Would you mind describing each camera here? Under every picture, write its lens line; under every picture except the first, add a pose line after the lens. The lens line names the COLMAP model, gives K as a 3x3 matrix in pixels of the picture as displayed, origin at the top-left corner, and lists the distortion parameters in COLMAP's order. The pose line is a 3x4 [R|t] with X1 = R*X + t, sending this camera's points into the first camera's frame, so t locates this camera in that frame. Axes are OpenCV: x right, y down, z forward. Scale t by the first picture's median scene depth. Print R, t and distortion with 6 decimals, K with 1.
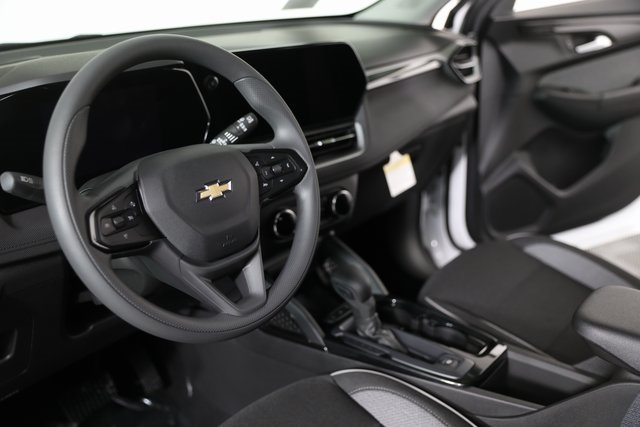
lens RADIAL K [[630.7, 0, 320.0], [0, 630.7, 213.5], [0, 0, 1]] dist [0.006287, 0.006254]
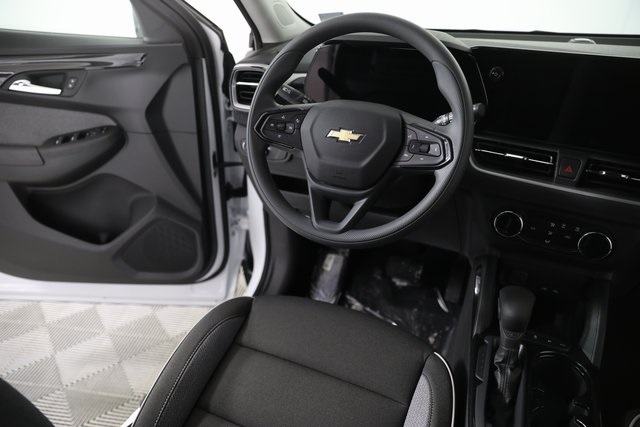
lens RADIAL K [[433.2, 0, 320.0], [0, 433.2, 213.5], [0, 0, 1]] dist [-0.109174, 0.078433]
pose [[0.262184, 0.457298, -0.849787, 0.274245], [-0.359445, 0.863504, 0.353780, -0.081492], [0.895577, 0.212696, 0.390771, 0.271863]]
